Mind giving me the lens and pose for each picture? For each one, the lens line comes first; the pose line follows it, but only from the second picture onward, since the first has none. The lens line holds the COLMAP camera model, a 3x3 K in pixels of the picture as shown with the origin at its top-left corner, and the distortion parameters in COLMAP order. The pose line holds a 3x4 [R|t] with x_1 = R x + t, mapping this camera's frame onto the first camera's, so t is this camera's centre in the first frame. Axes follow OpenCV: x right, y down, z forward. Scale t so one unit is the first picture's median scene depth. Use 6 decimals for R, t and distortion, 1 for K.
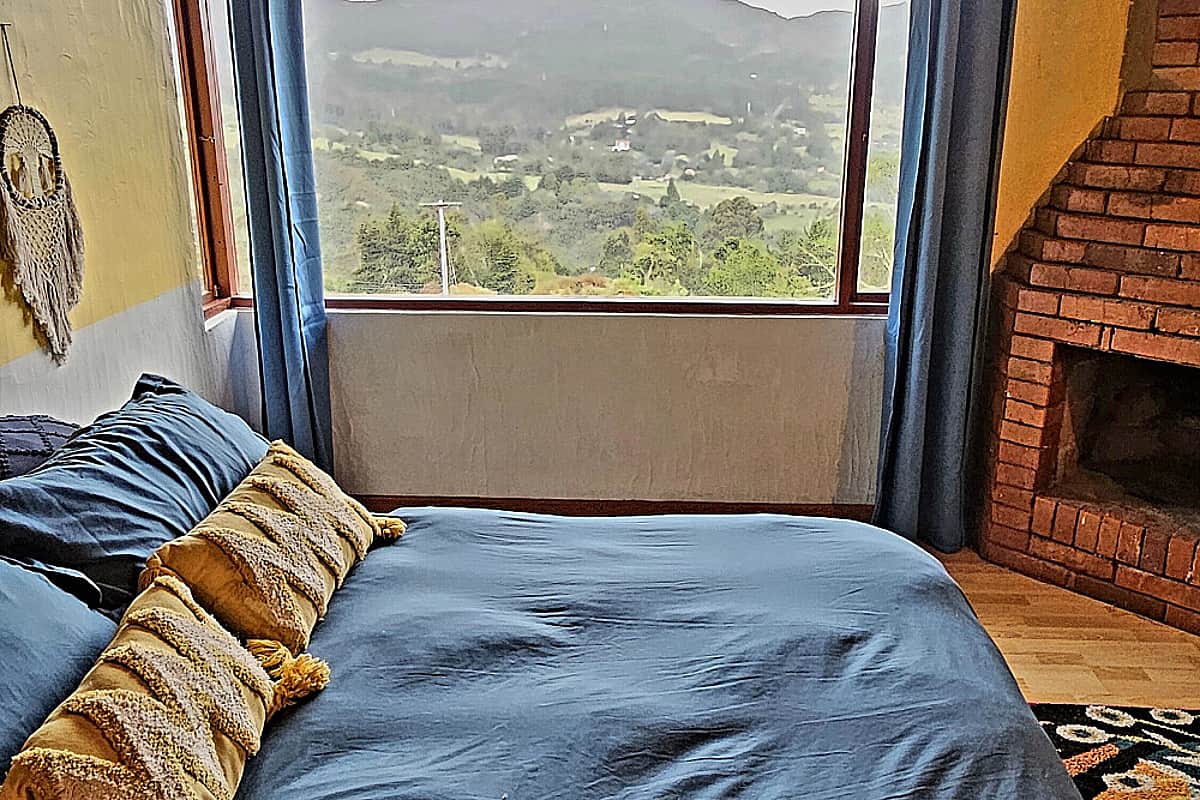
lens RADIAL K [[1030.8, 0, 600.0], [0, 1030.8, 400.0], [0, 0, 1]] dist [0.002031, -0.004651]
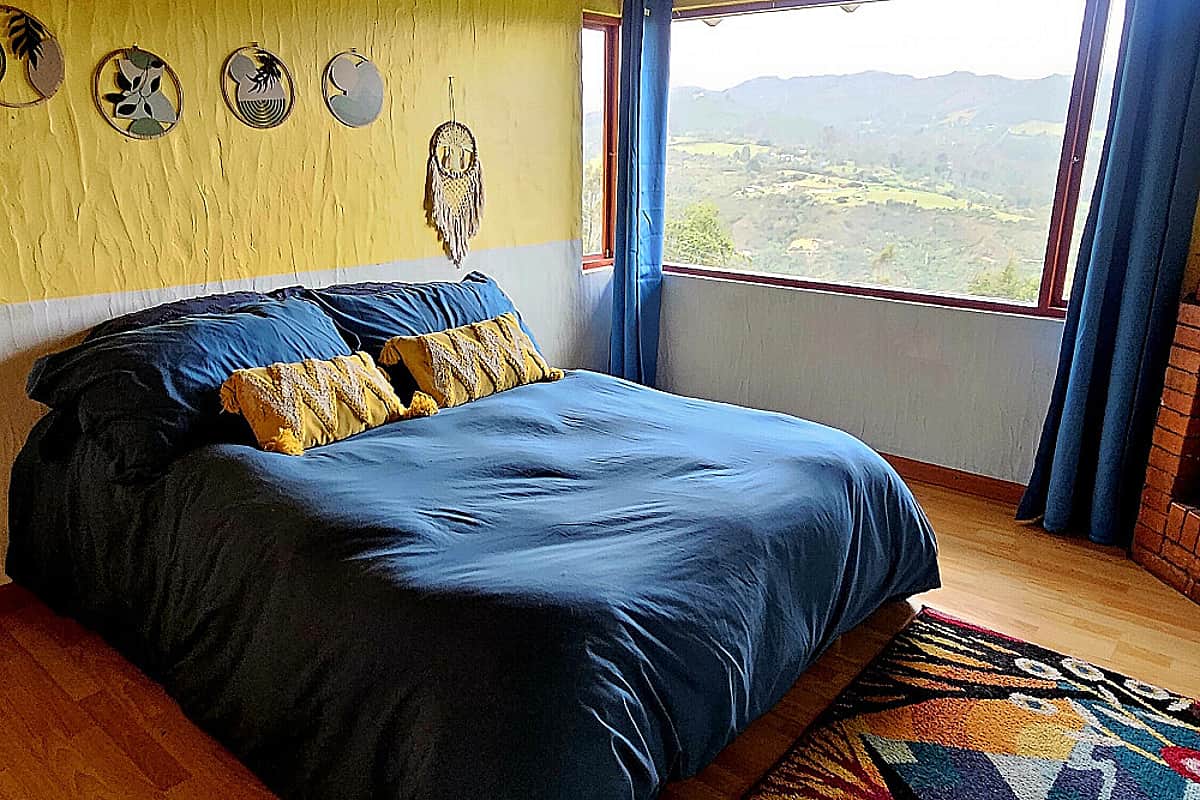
lens RADIAL K [[859.4, 0, 600.0], [0, 859.4, 400.0], [0, 0, 1]] dist [0.002701, -0.005543]
pose [[0.804480, 0.177328, -0.566892, 0.570343], [-0.186022, 0.981601, 0.043066, 0.082539], [0.564099, 0.070809, 0.822665, -0.073668]]
